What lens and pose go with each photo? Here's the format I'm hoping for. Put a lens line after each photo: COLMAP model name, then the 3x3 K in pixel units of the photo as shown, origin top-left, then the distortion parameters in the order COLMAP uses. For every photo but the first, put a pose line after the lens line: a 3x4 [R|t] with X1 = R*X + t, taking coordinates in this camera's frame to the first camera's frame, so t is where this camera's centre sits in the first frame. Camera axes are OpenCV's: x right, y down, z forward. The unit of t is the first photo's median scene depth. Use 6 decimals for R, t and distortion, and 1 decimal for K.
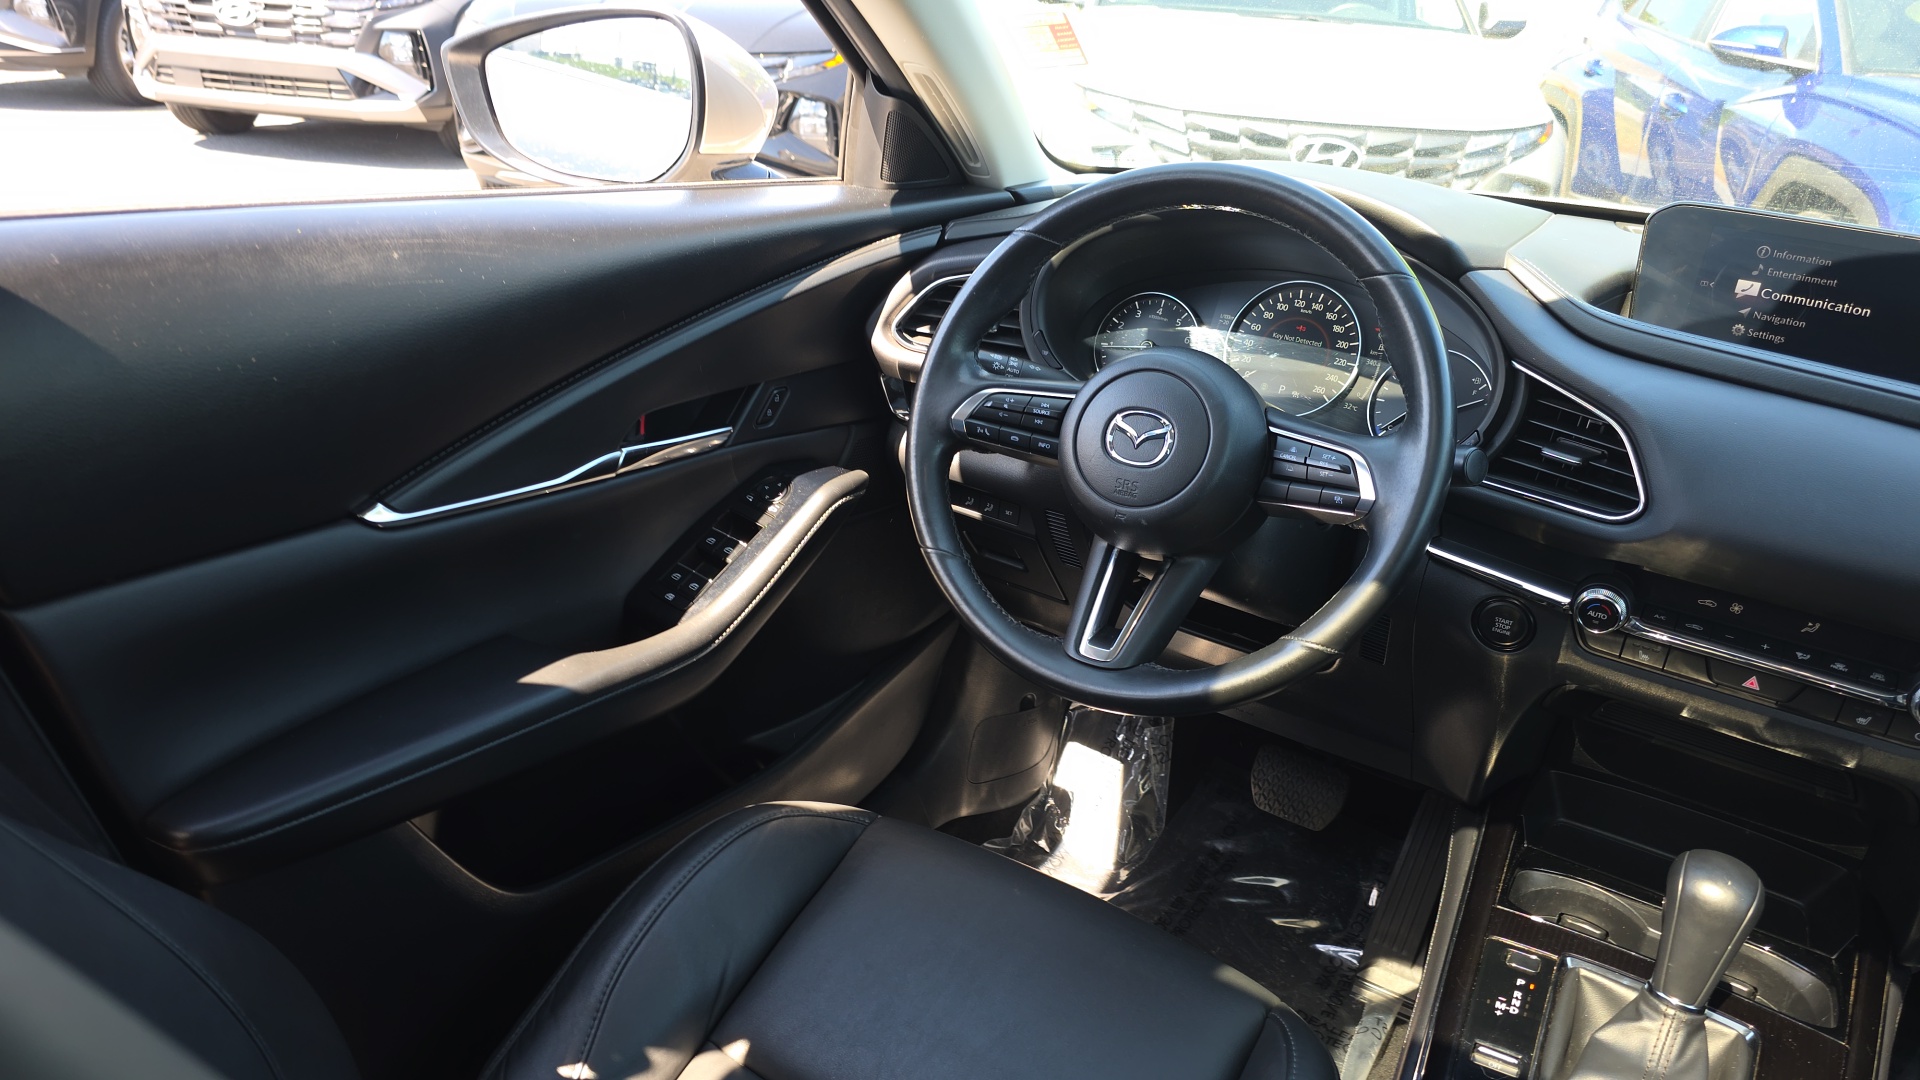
lens RADIAL K [[1335.9, 0, 928.3], [0, 1335.9, 542.0], [0, 0, 1]] dist [0.056557, -0.060654]
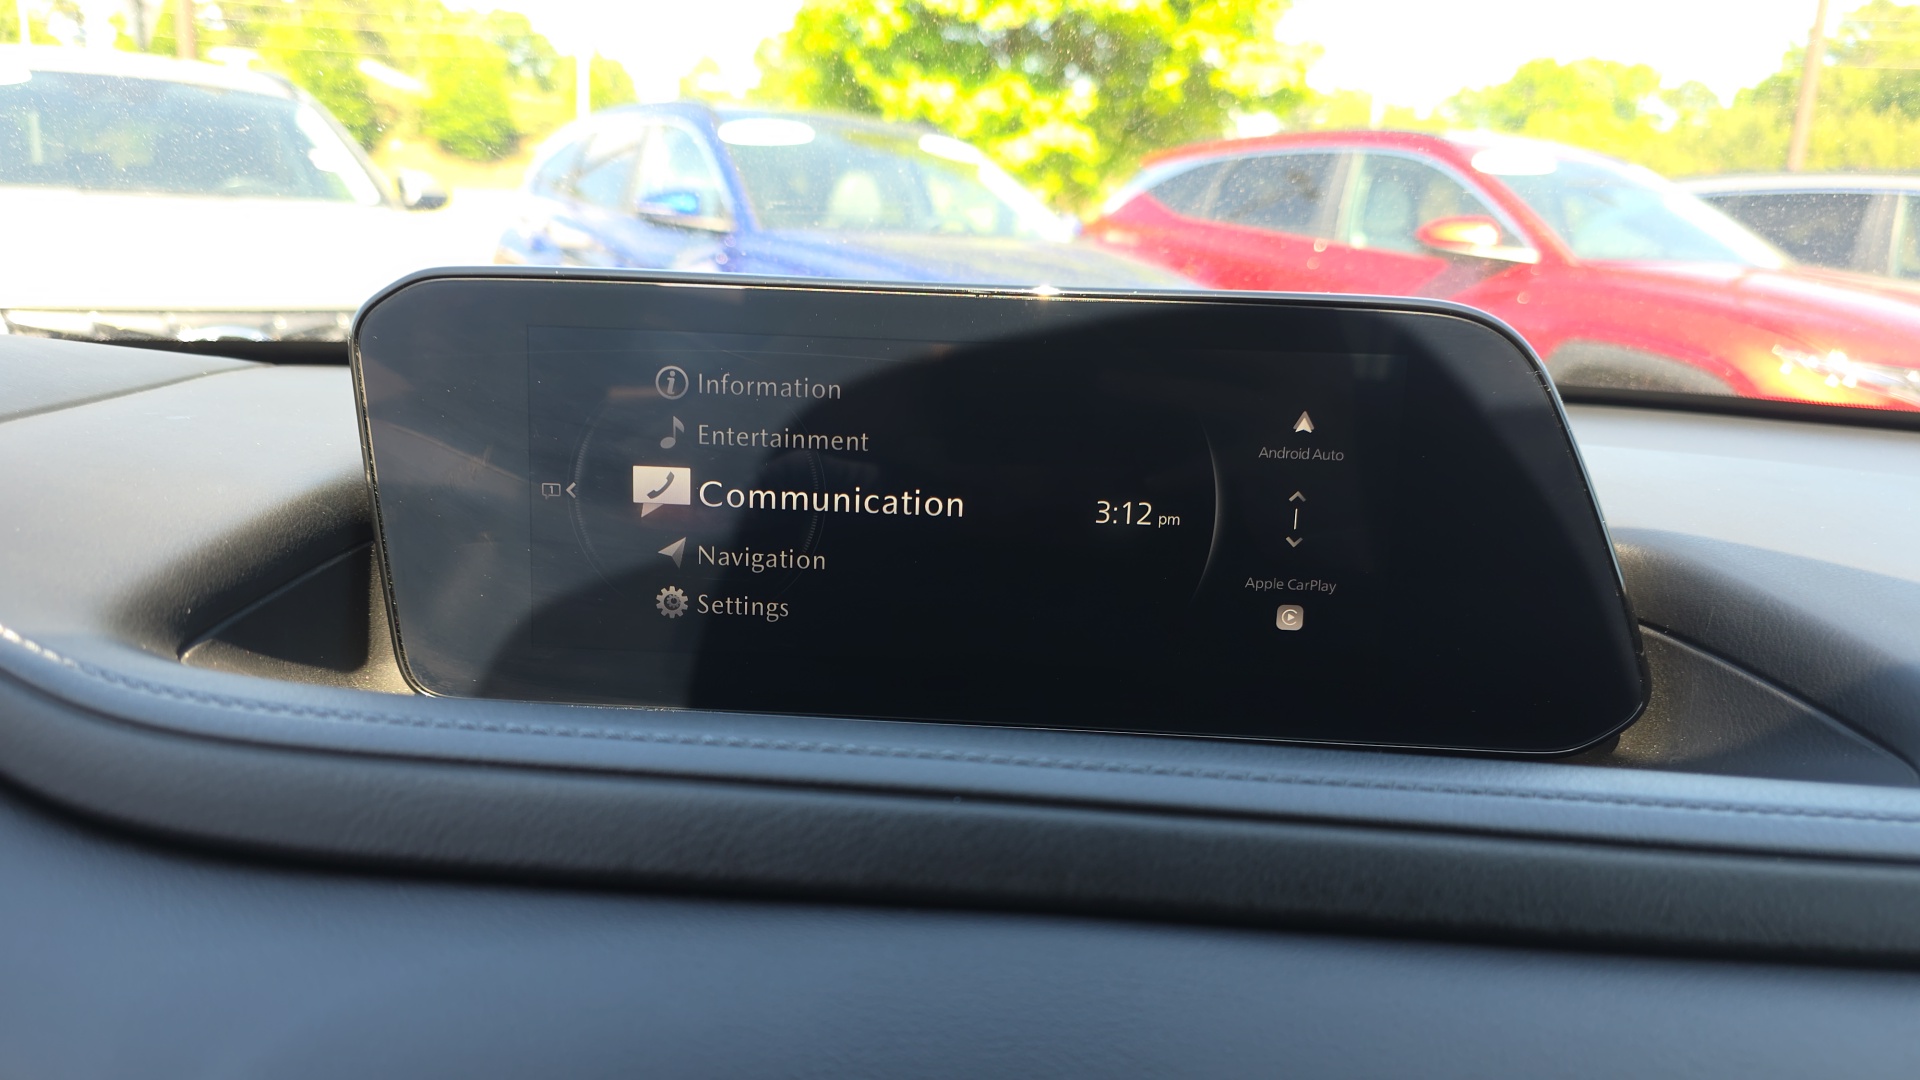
lens RADIAL K [[1281.4, 0, 960.0], [0, 1281.4, 540.0], [0, 0, 1]] dist [0.057498, 0.000616]
pose [[0.750246, -0.186708, 0.634248, 0.451027], [0.271672, 0.961628, -0.038277, -0.140950], [-0.602764, 0.201025, 0.772181, 0.700743]]
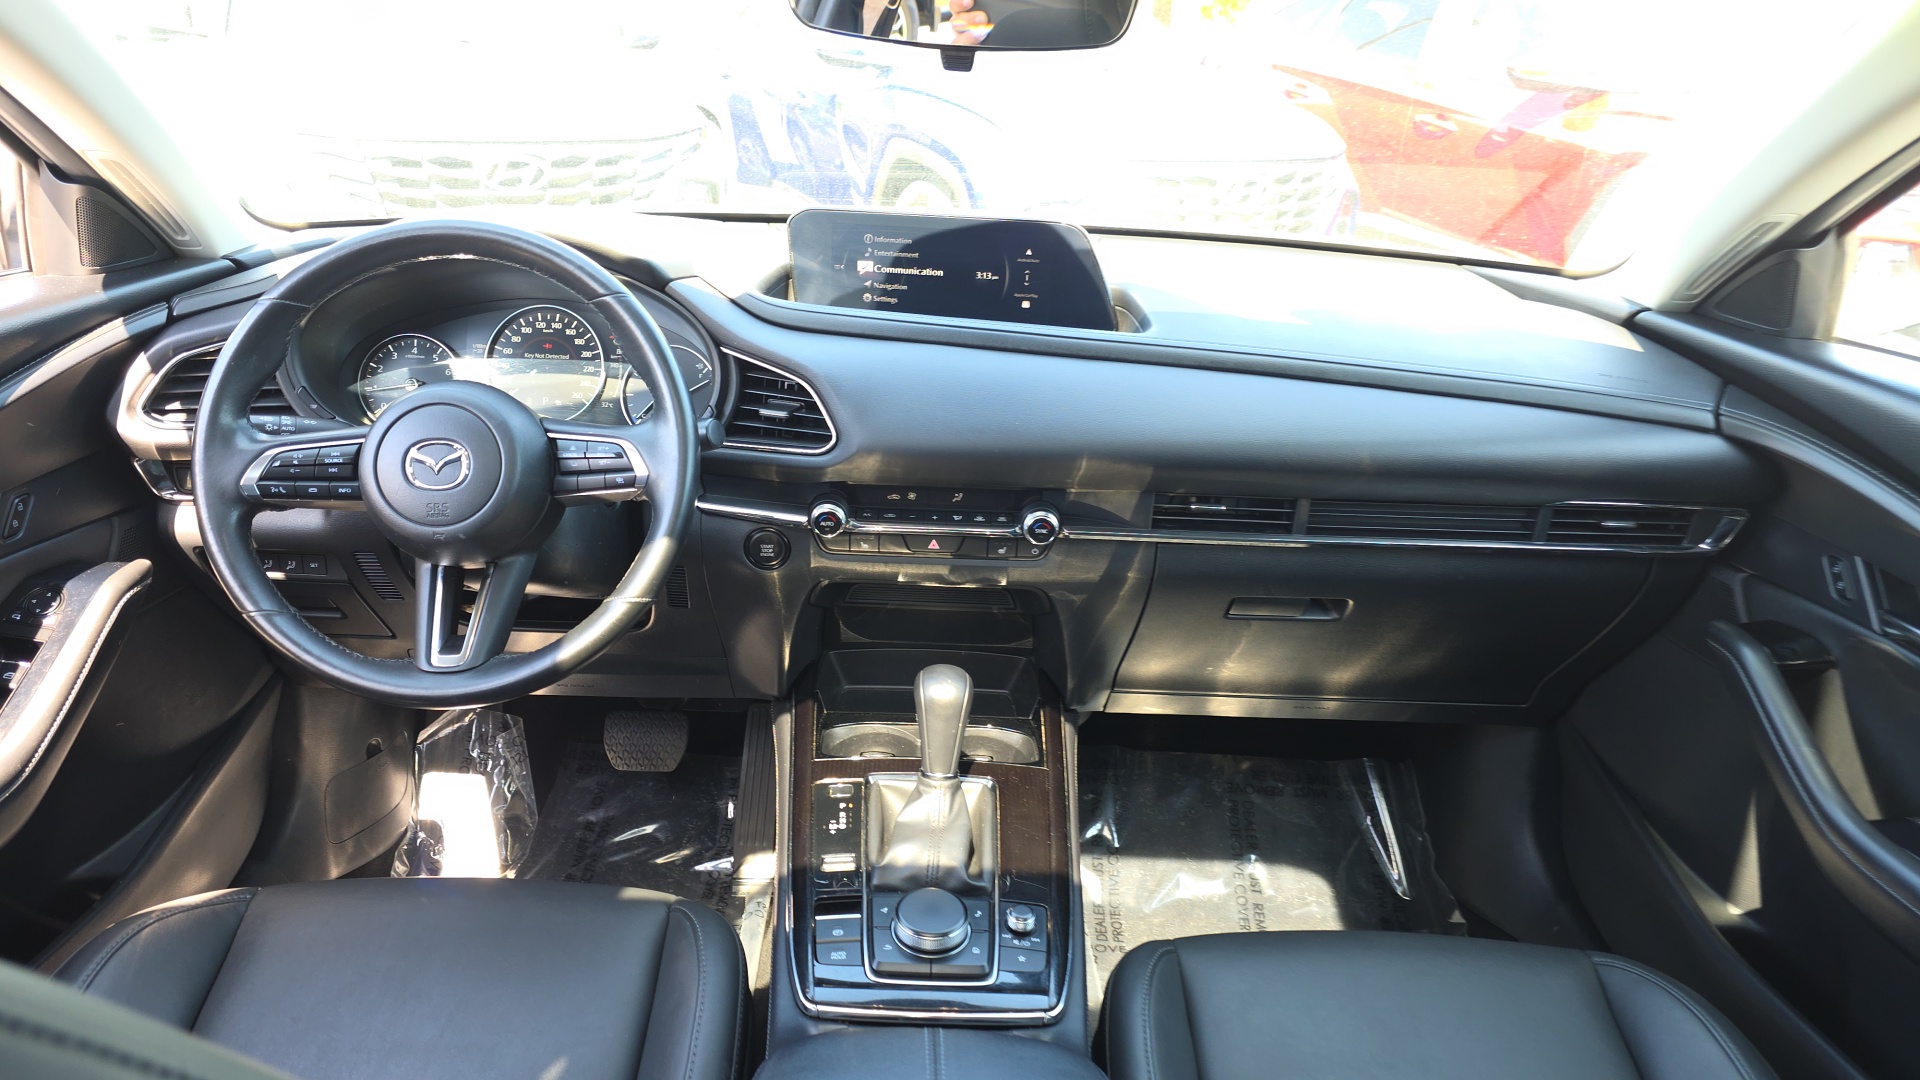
lens RADIAL K [[1346.2, 0, 955.7], [0, 1346.2, 547.5], [0, 0, 1]] dist [0.078282, -0.101659]
pose [[0.829536, -0.239291, 0.504589, -0.070766], [0.239471, 0.968679, 0.065690, 0.018169], [-0.504504, 0.066342, 0.860857, -0.194380]]
